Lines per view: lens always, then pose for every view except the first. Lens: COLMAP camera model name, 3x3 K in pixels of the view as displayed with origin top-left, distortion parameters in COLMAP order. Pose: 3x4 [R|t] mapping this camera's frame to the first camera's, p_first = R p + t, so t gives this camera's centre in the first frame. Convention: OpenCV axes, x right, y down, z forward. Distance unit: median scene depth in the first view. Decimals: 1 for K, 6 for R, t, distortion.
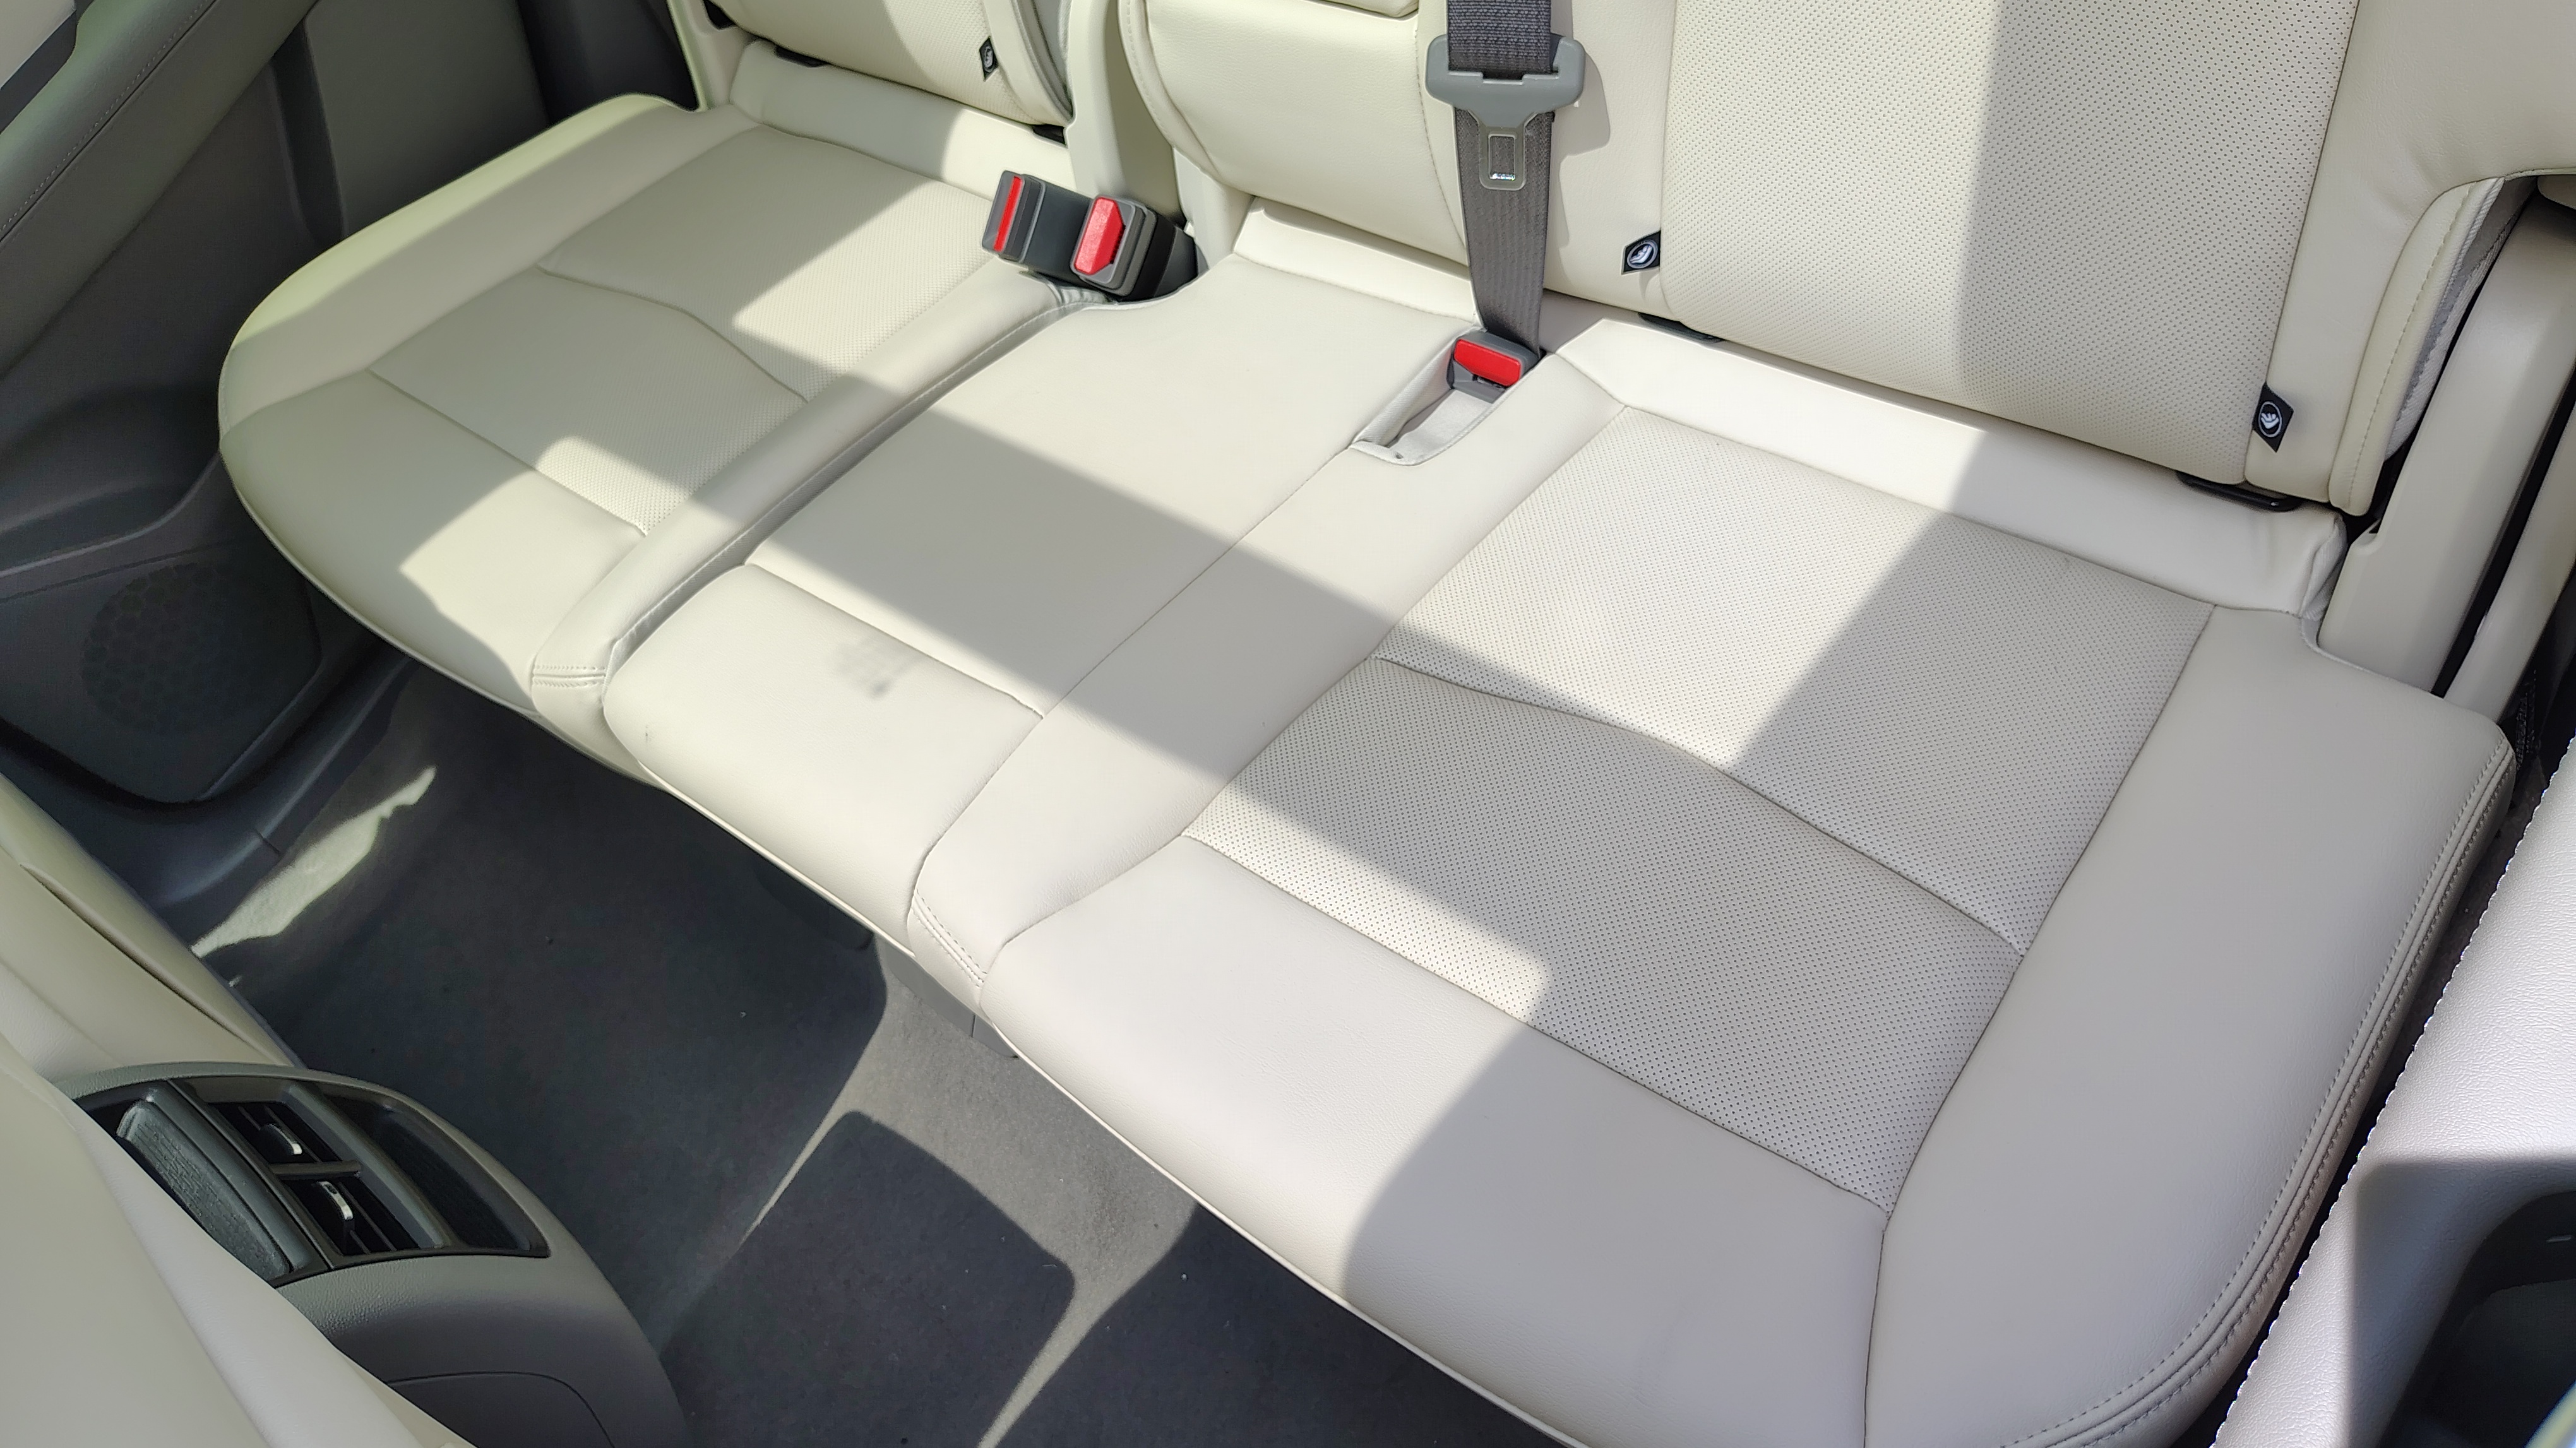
lens RADIAL K [[1817.3, 0, 1351.8], [0, 1817.3, 711.2], [0, 0, 1]] dist [0.035243, -0.063859]
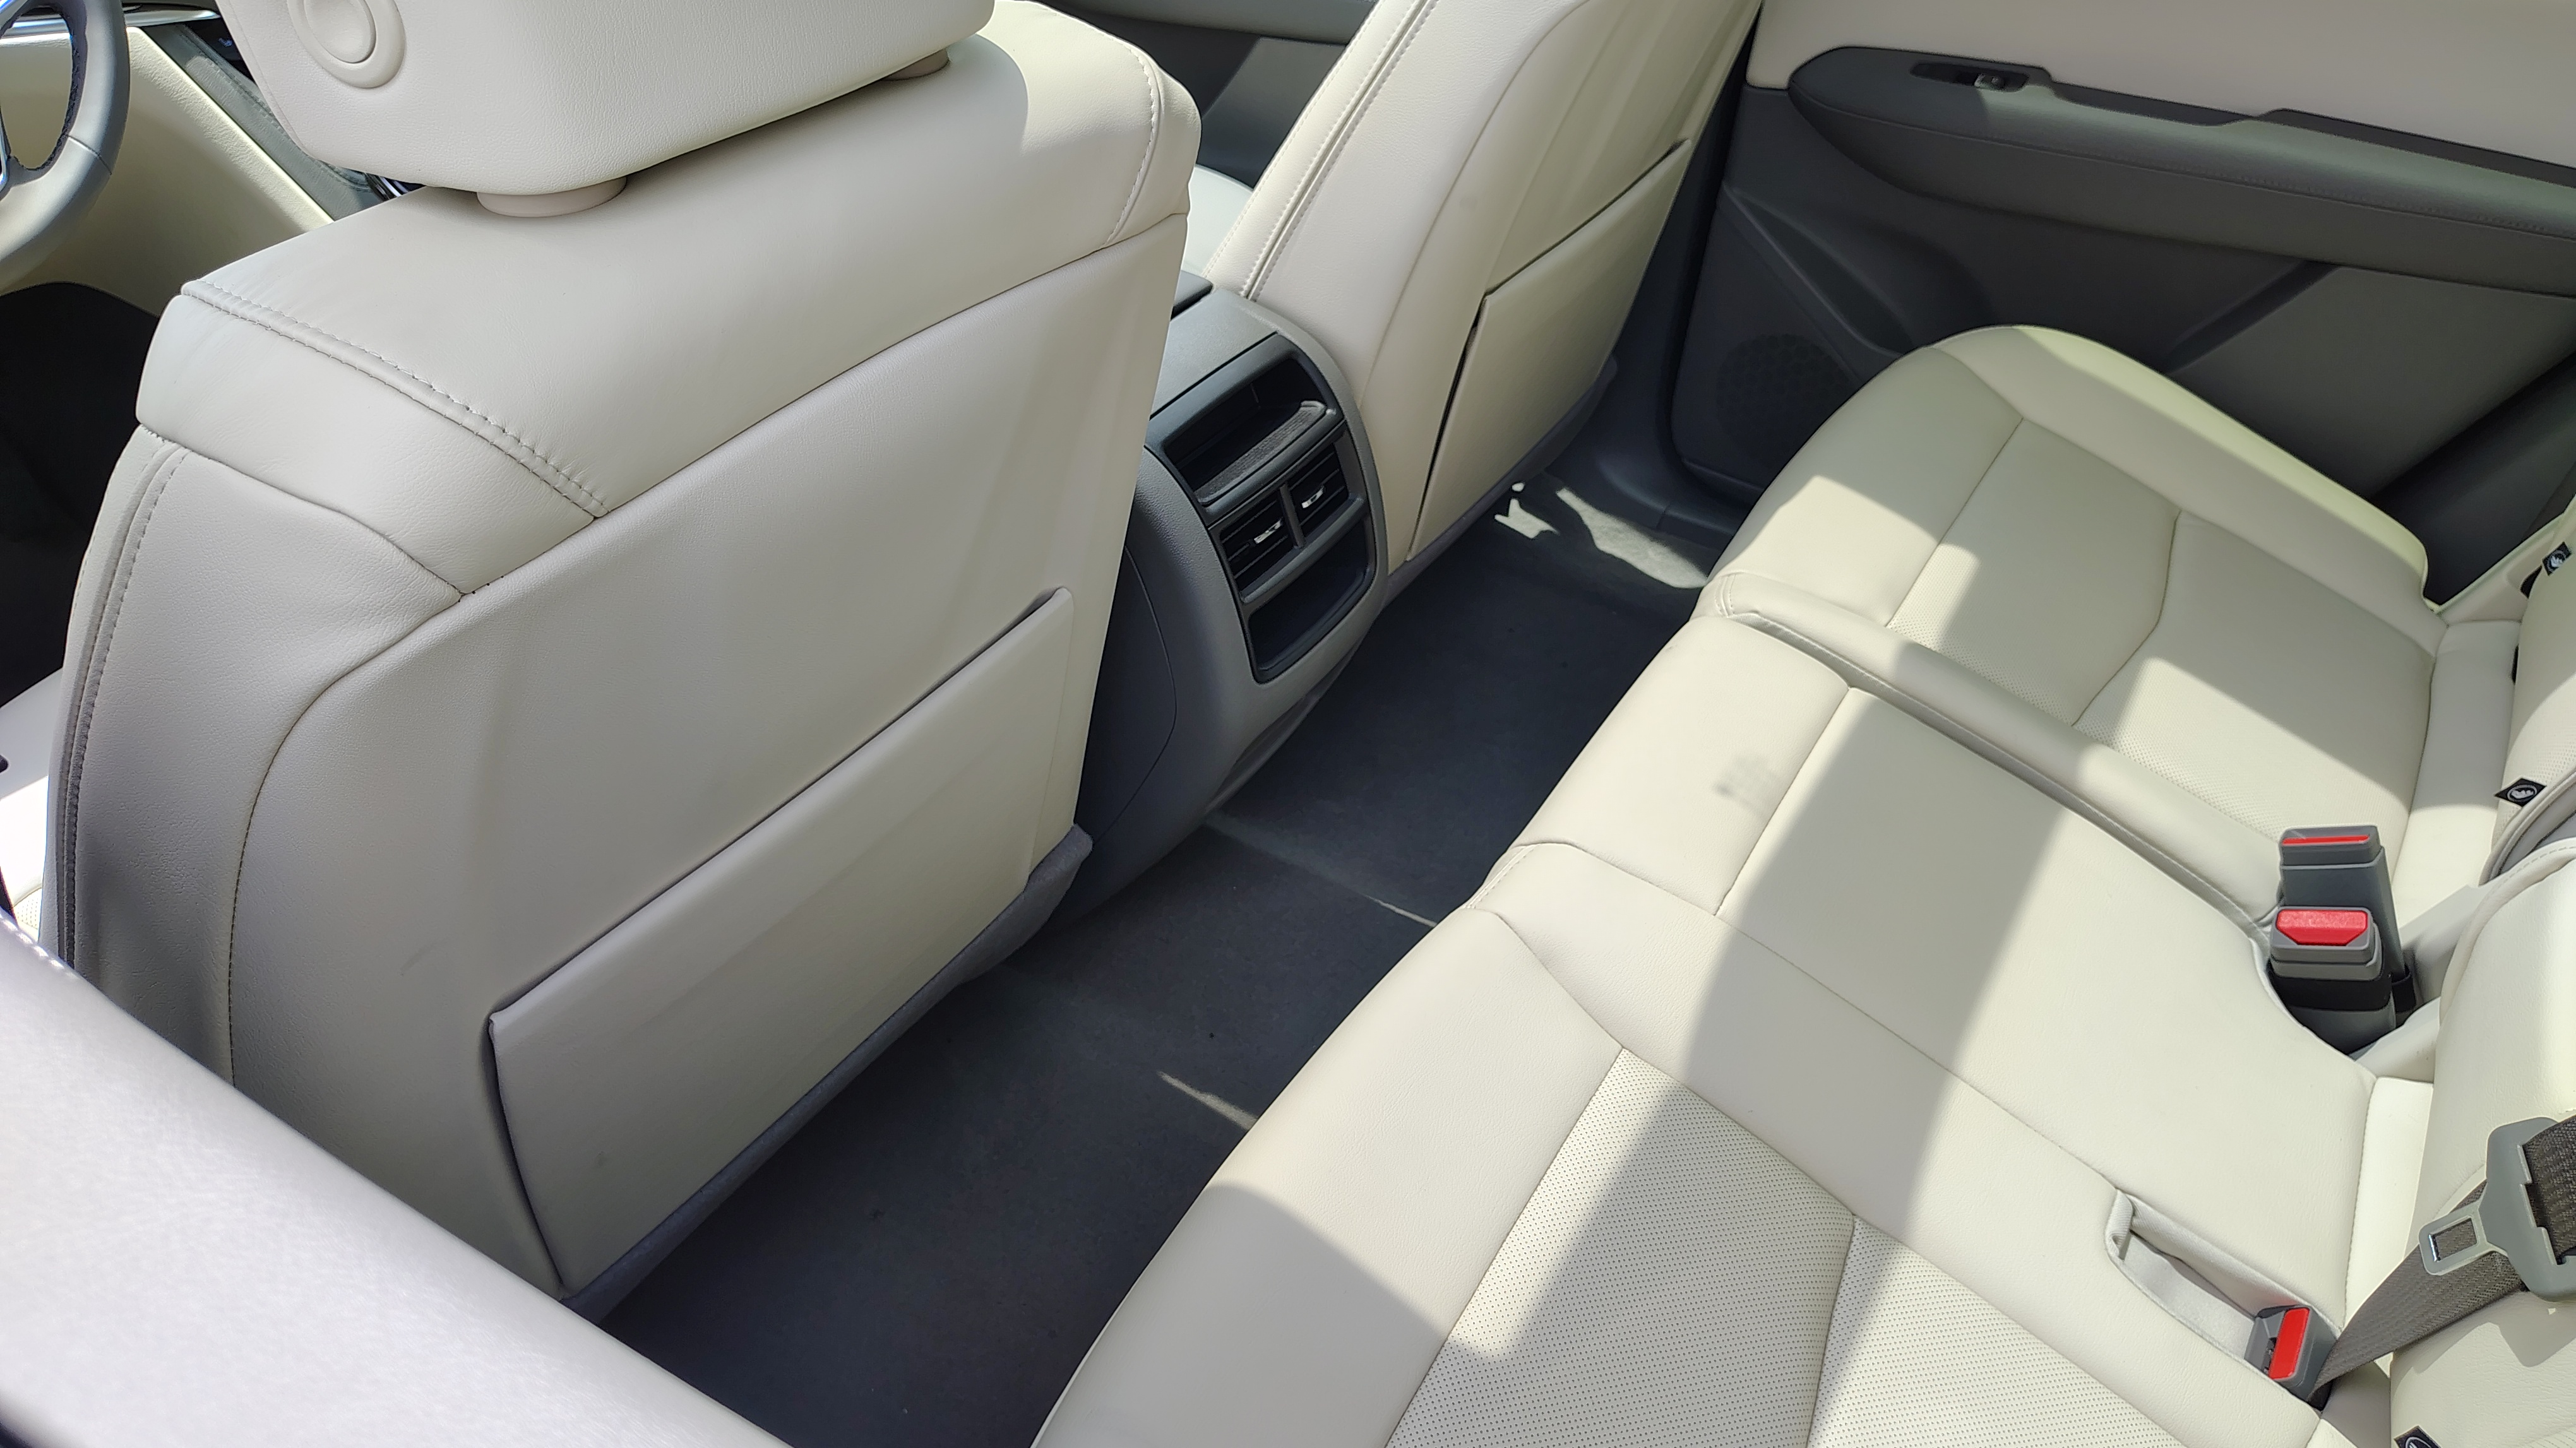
lens RADIAL K [[1817.3, 0, 1351.8], [0, 1817.3, 711.2], [0, 0, 1]] dist [0.035243, -0.063859]
pose [[0.071690, 0.838720, -0.539824, 0.252679], [-0.890166, 0.297955, 0.344714, -0.180827], [0.449962, 0.455820, 0.767960, 0.001663]]
